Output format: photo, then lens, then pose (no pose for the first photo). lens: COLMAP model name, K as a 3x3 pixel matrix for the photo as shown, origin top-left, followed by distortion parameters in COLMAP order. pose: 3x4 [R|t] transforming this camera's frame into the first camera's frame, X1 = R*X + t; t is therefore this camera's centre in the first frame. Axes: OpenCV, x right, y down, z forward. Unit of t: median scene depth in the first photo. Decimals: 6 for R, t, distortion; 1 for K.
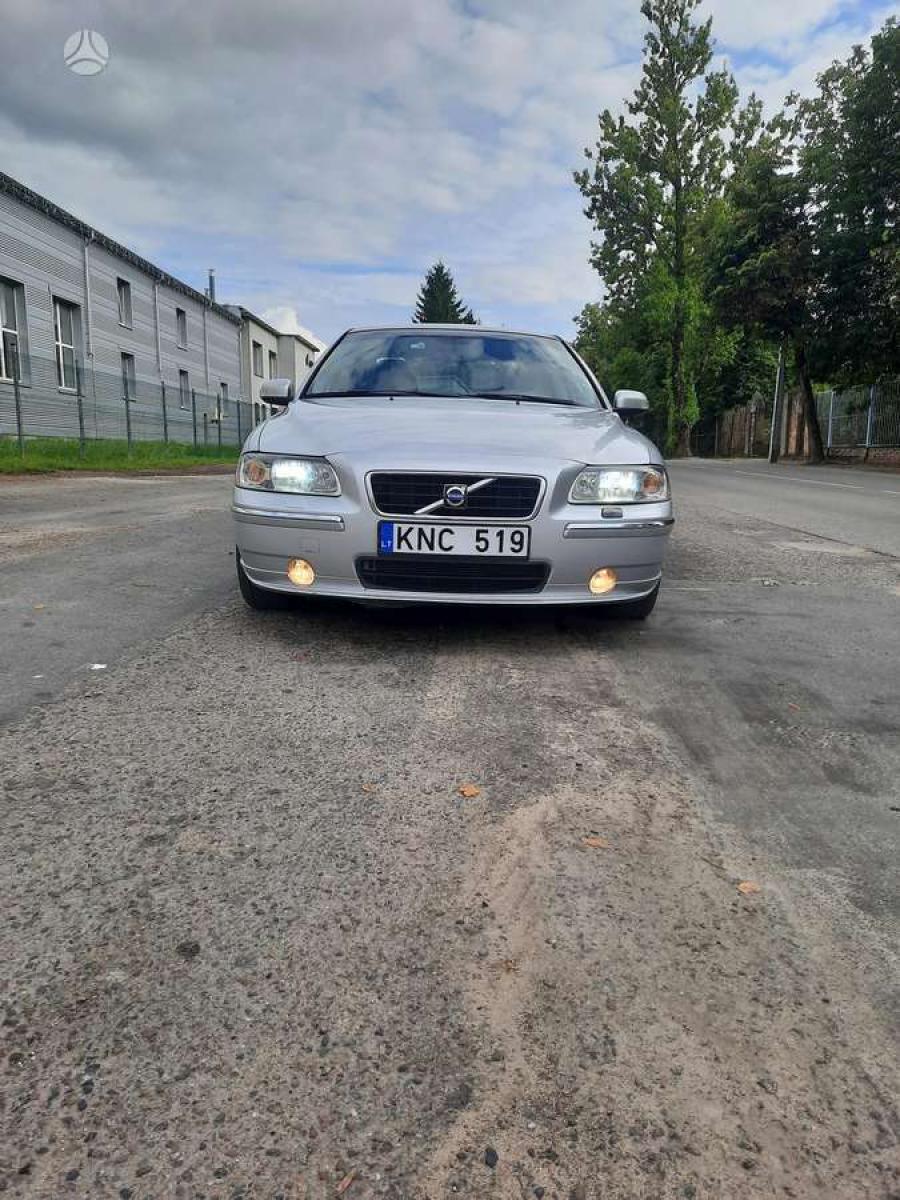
lens RADIAL K [[857.0, 0, 444.7], [0, 857.0, 597.9], [0, 0, 1]] dist [0.069383, -0.077870]
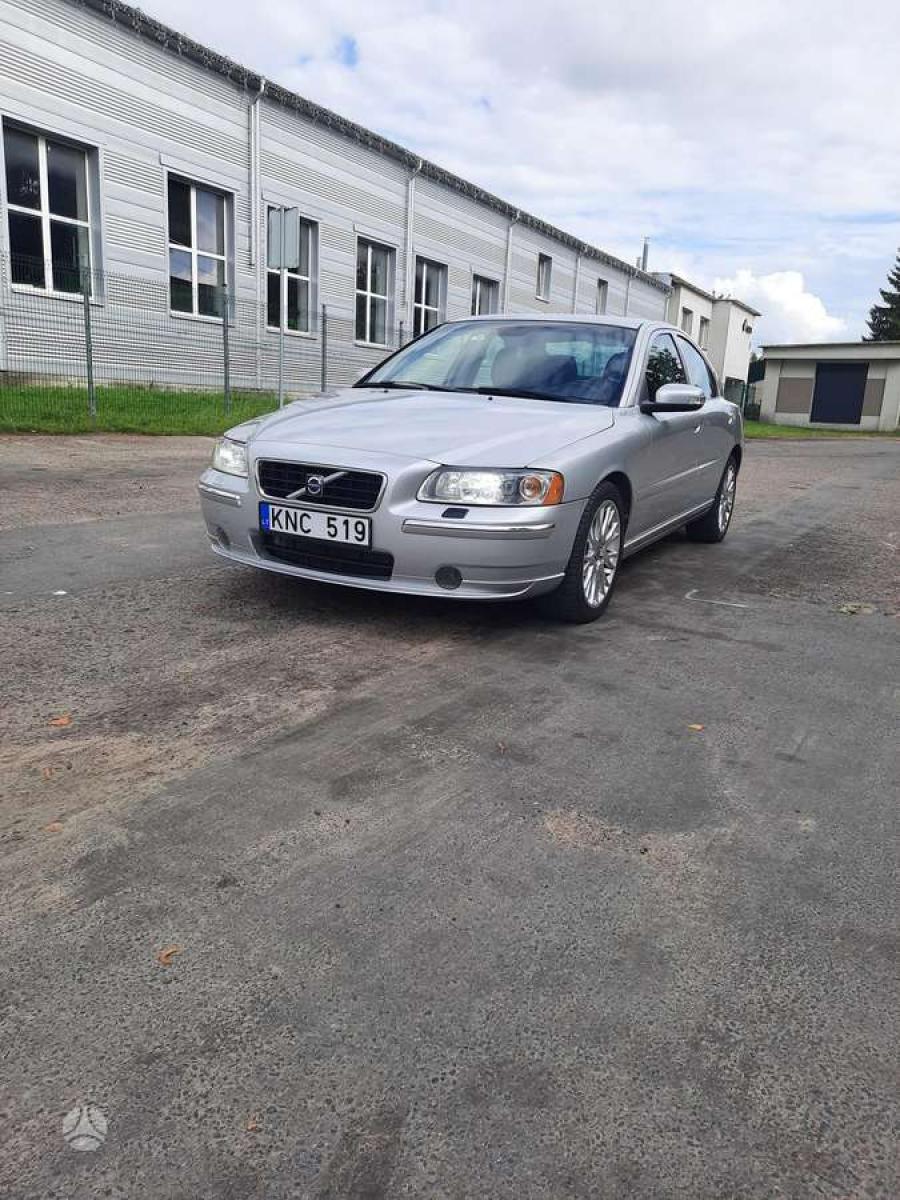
lens RADIAL K [[846.1, 0, 450.0], [0, 846.1, 600.0], [0, 0, 1]] dist [0.062253, -0.061416]
pose [[0.884164, 0.135102, -0.447216, 0.679664], [-0.116432, 0.990790, 0.069123, -0.066684], [0.452436, -0.009046, 0.891751, 0.089462]]
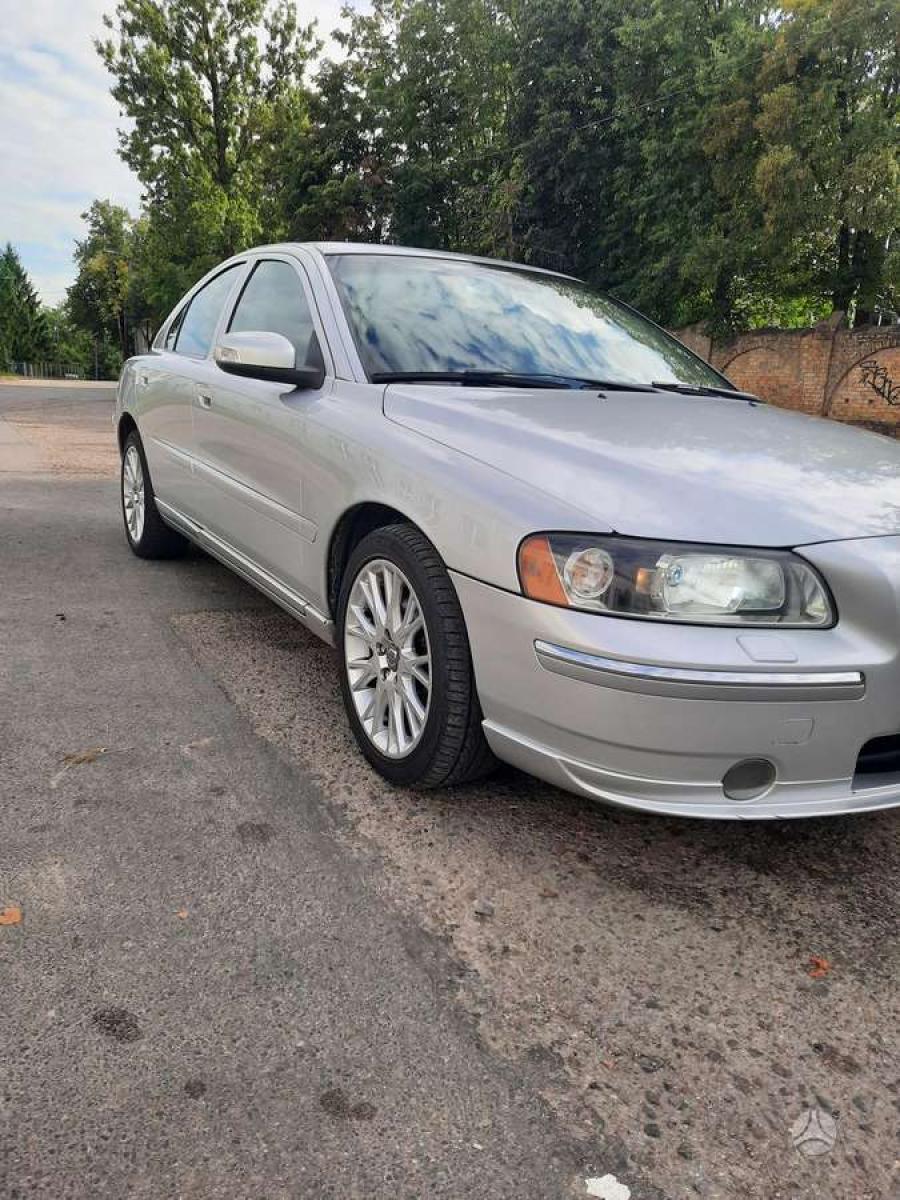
lens RADIAL K [[877.7, 0, 449.0], [0, 877.7, 594.2], [0, 0, 1]] dist [0.054526, -0.042069]
pose [[0.867940, -0.093234, 0.487841, -0.585506], [0.054714, 0.994193, 0.092661, -0.202908], [-0.493647, -0.053733, 0.868001, 0.671670]]
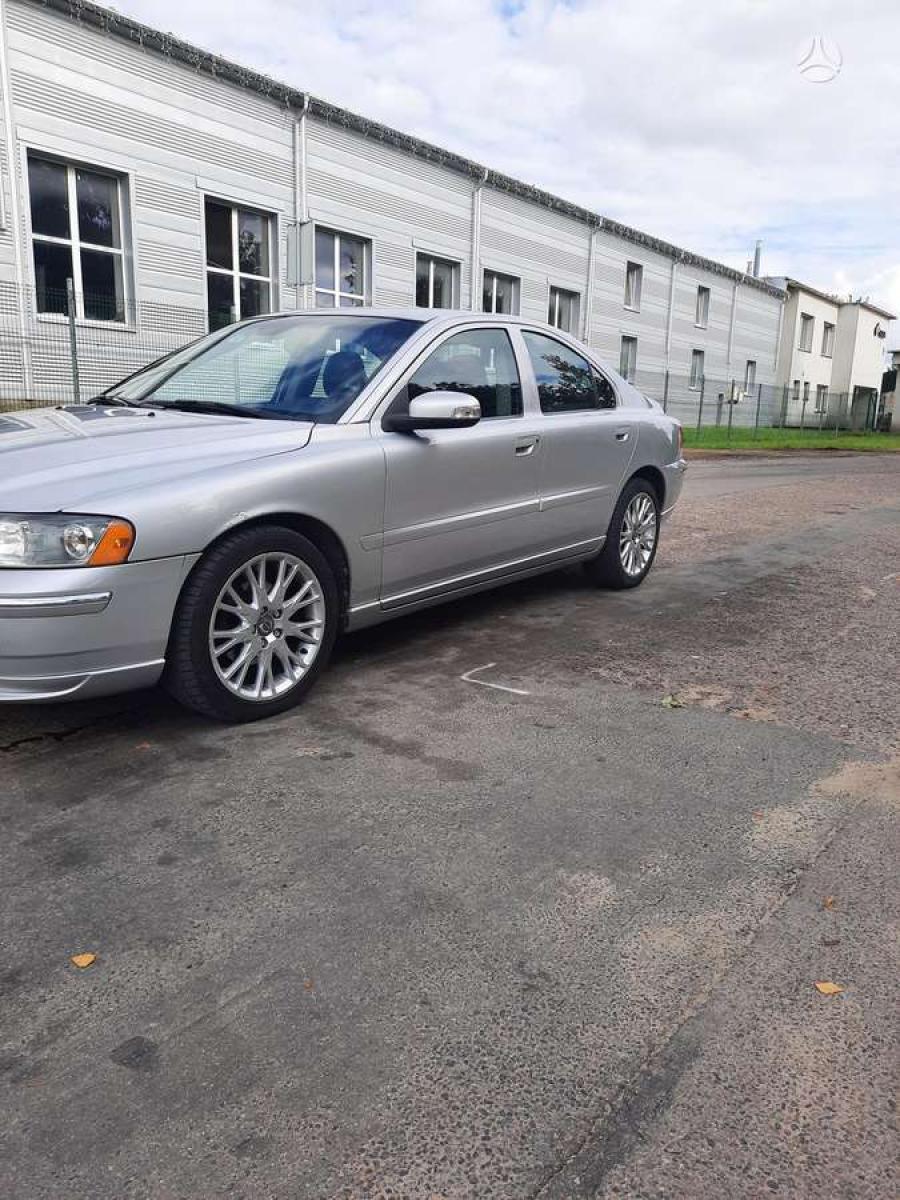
lens RADIAL K [[857.0, 0, 444.7], [0, 857.0, 597.9], [0, 0, 1]] dist [0.069383, -0.077870]
pose [[0.811921, 0.122210, -0.570832, 0.938772], [-0.109645, 0.992364, 0.056503, -0.162788], [0.573378, 0.016713, 0.819121, 0.701072]]
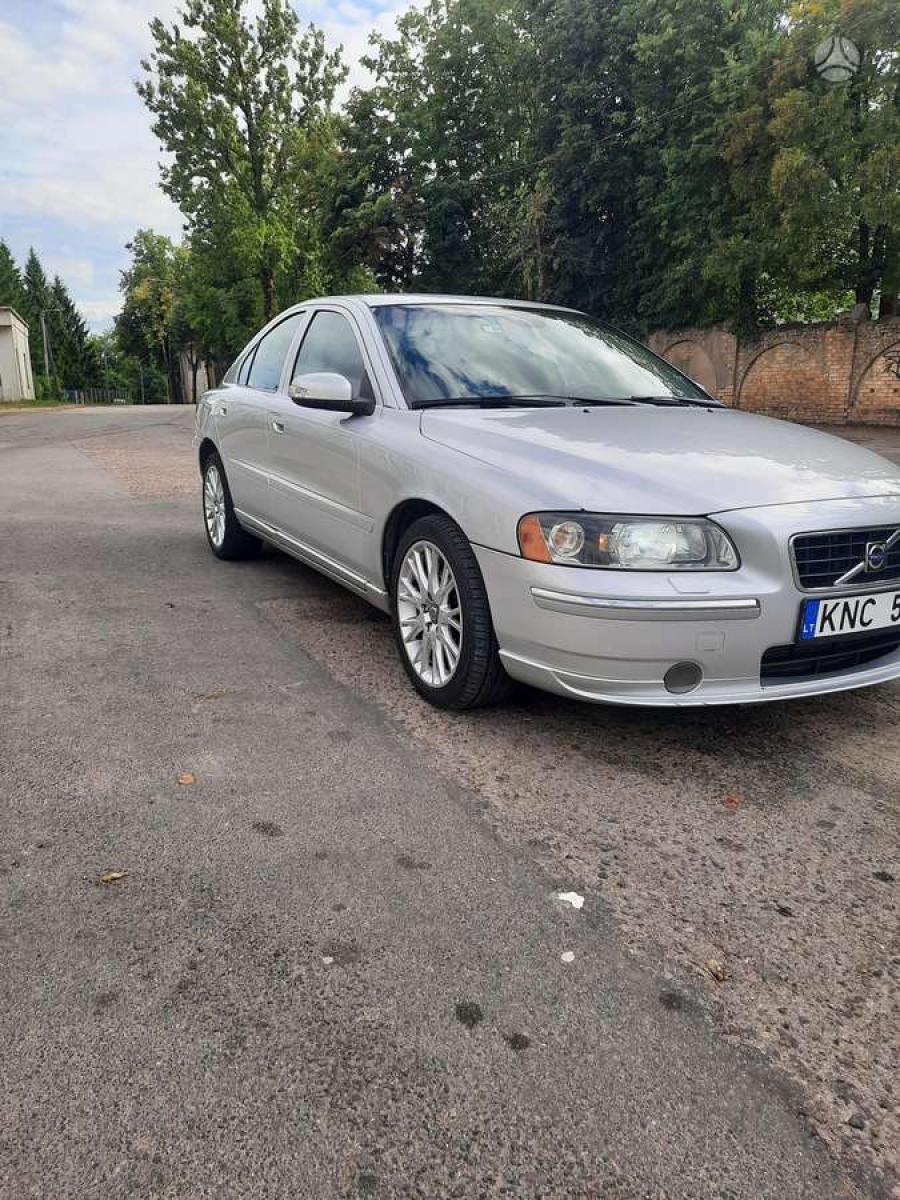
lens RADIAL K [[865.5, 0, 450.0], [0, 865.5, 600.0], [0, 0, 1]] dist [0.062389, -0.068207]
pose [[0.887085, -0.126278, 0.443999, -0.684887], [0.096171, 0.991306, 0.089794, -0.186514], [-0.451478, -0.036955, 0.891517, 0.459360]]
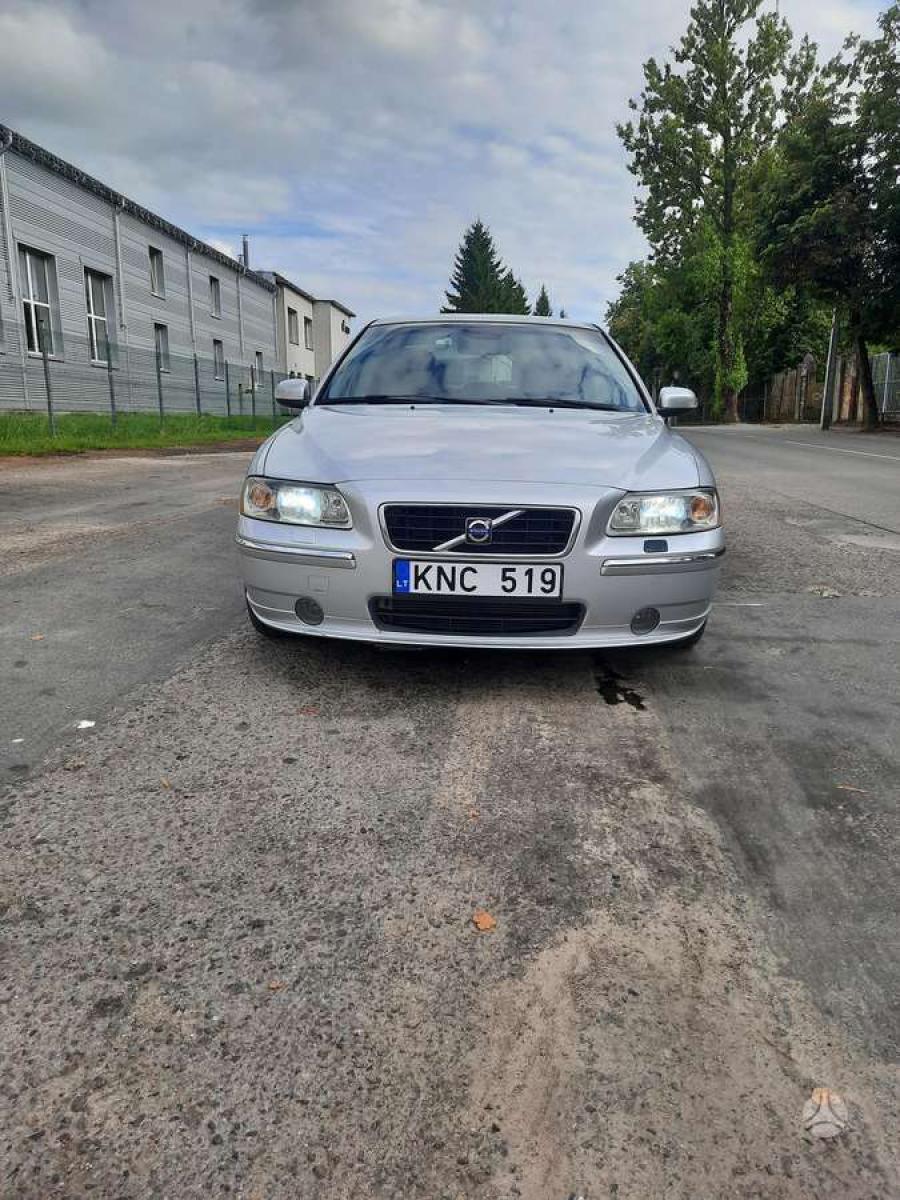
lens RADIAL K [[865.5, 0, 450.0], [0, 865.5, 600.0], [0, 0, 1]] dist [0.062389, -0.068207]
pose [[0.999246, -0.000928, -0.038817, 0.017360], [0.002438, 0.999241, 0.038883, -0.080969], [0.038752, -0.038949, 0.998490, 0.095702]]
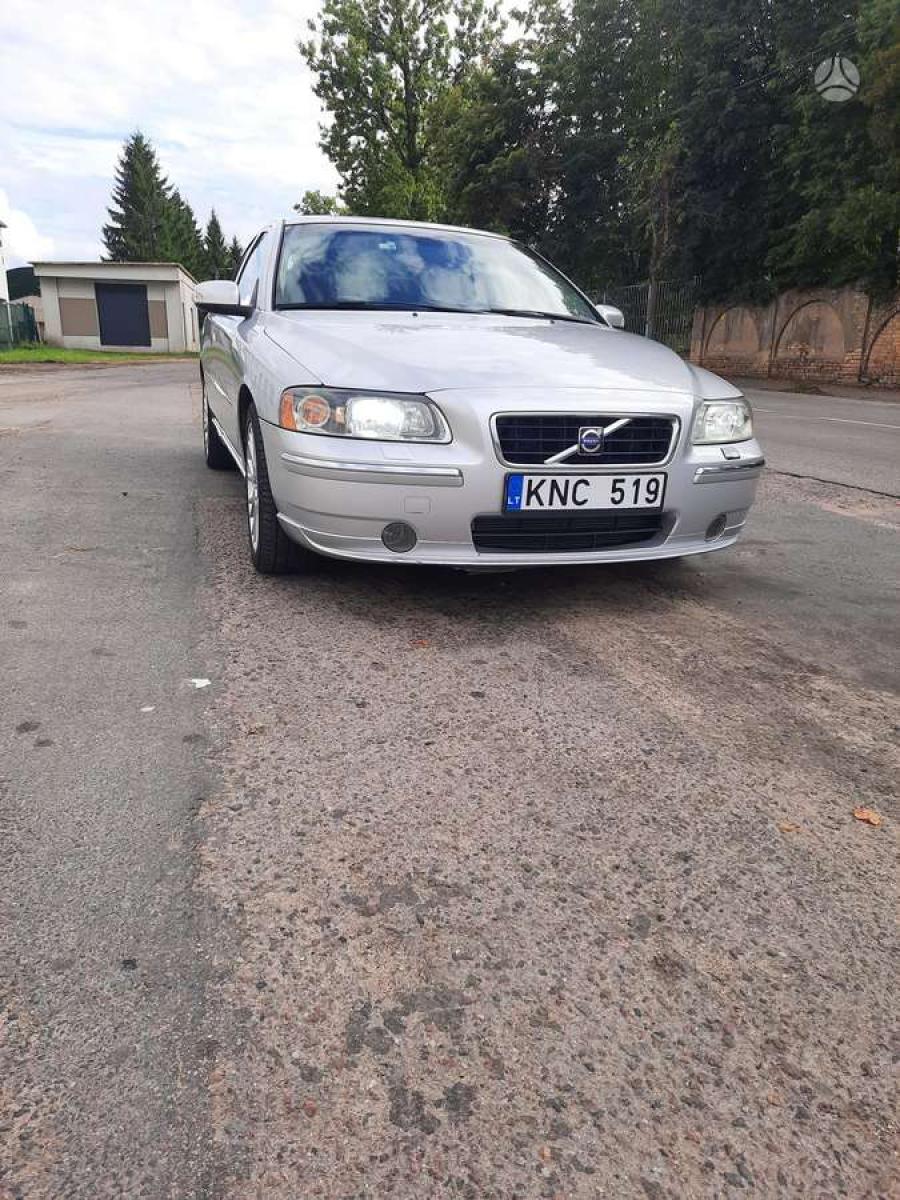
lens RADIAL K [[857.0, 0, 444.7], [0, 857.0, 597.9], [0, 0, 1]] dist [0.069383, -0.077870]
pose [[0.953762, -0.076490, 0.290666, -0.385097], [0.043808, 0.992126, 0.117334, -0.069608], [-0.297352, -0.099175, 0.949603, 0.210584]]
